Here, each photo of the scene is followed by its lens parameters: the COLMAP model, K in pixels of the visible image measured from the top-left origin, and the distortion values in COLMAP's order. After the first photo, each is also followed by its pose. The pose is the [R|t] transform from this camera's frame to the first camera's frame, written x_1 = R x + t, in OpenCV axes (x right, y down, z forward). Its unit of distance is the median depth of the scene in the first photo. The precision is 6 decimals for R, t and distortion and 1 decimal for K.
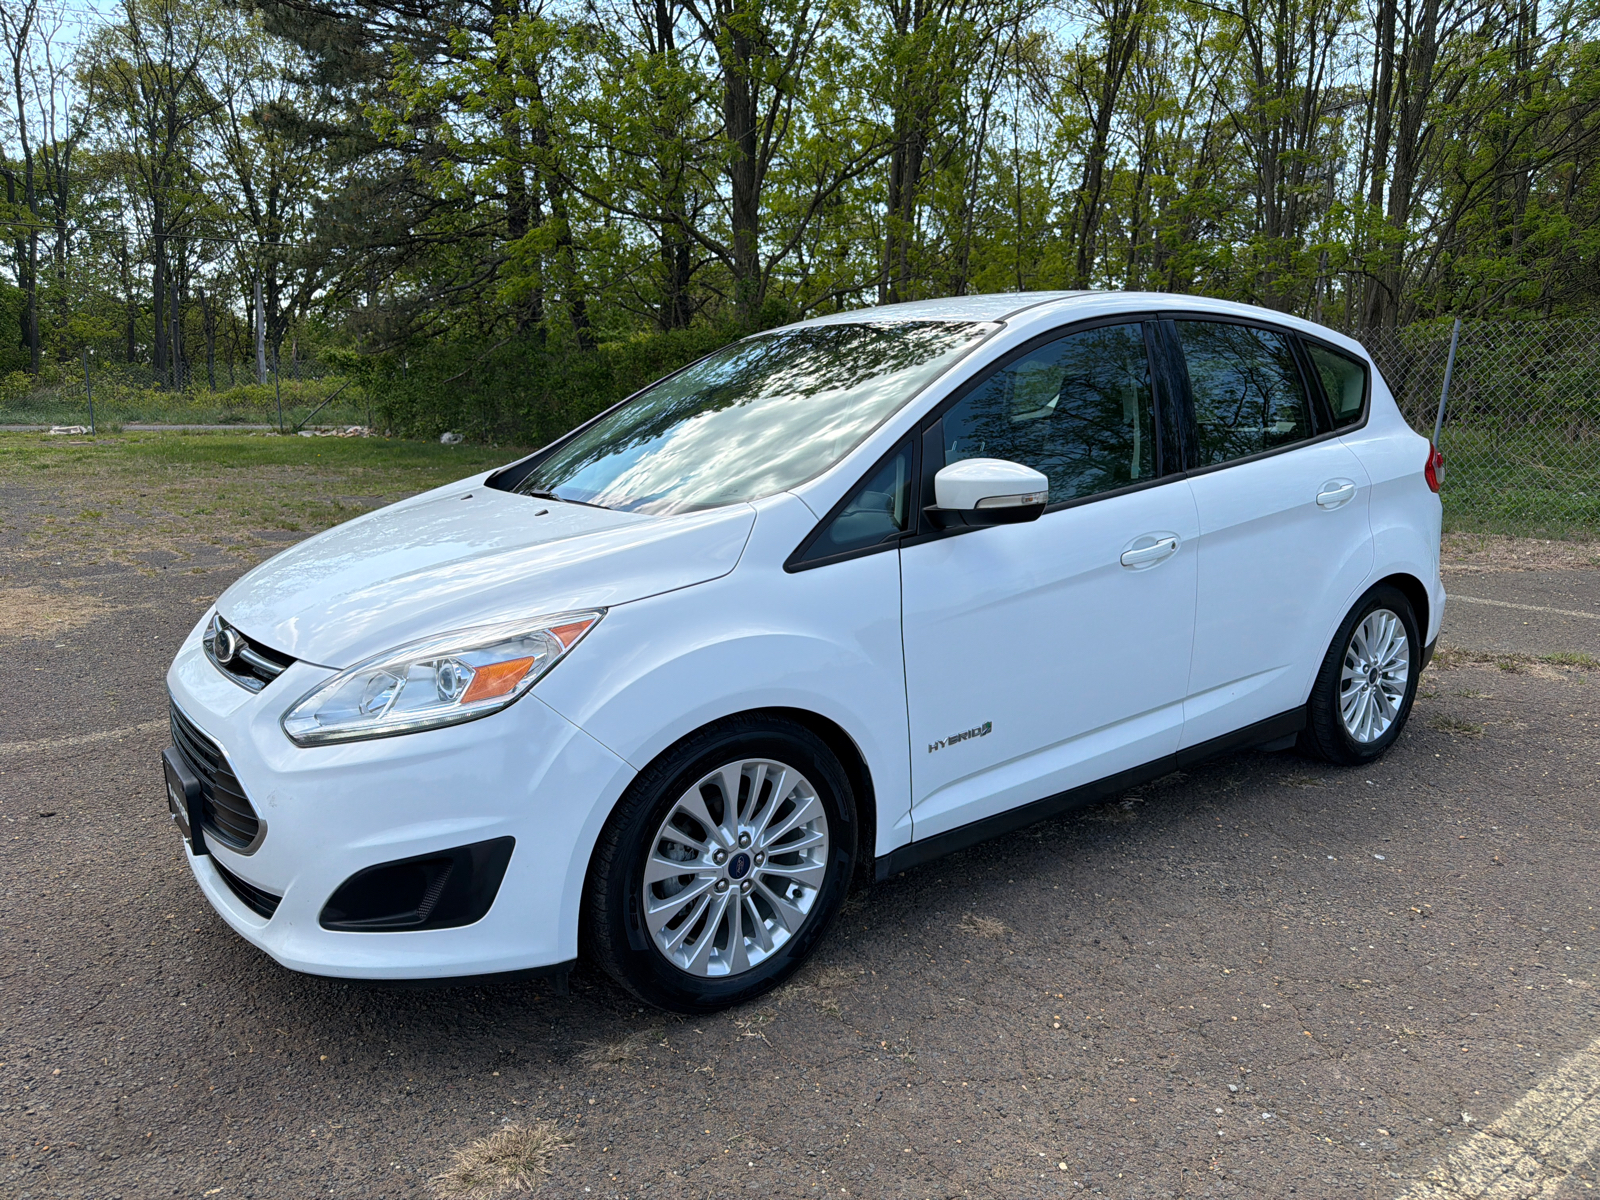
lens RADIAL K [[1211.3, 0, 813.9], [0, 1211.3, 596.3], [0, 0, 1]] dist [0.051934, -0.057632]
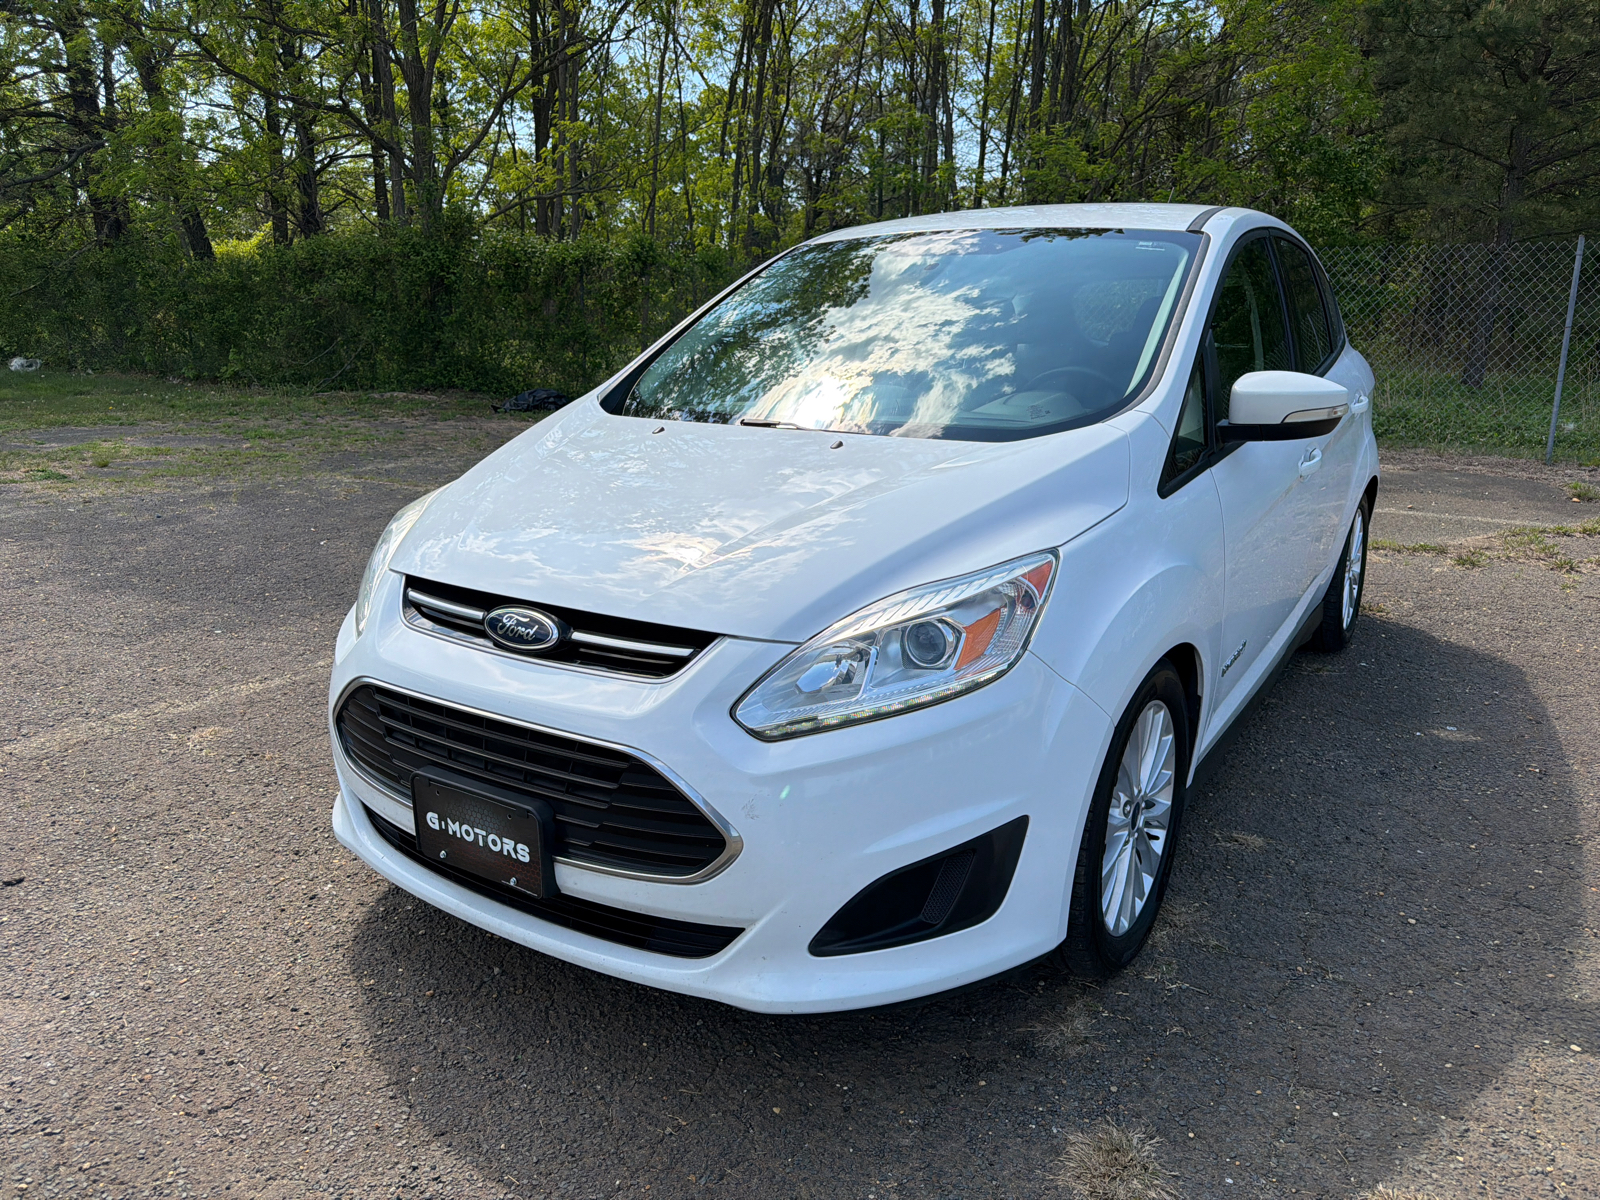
lens RADIAL K [[1211.3, 0, 813.9], [0, 1211.3, 596.3], [0, 0, 1]] dist [0.051934, -0.057632]
pose [[0.936891, -0.078952, 0.340590, -0.636419], [0.057141, 0.995648, 0.073618, -0.030981], [-0.344920, -0.049511, 0.937325, 0.230186]]
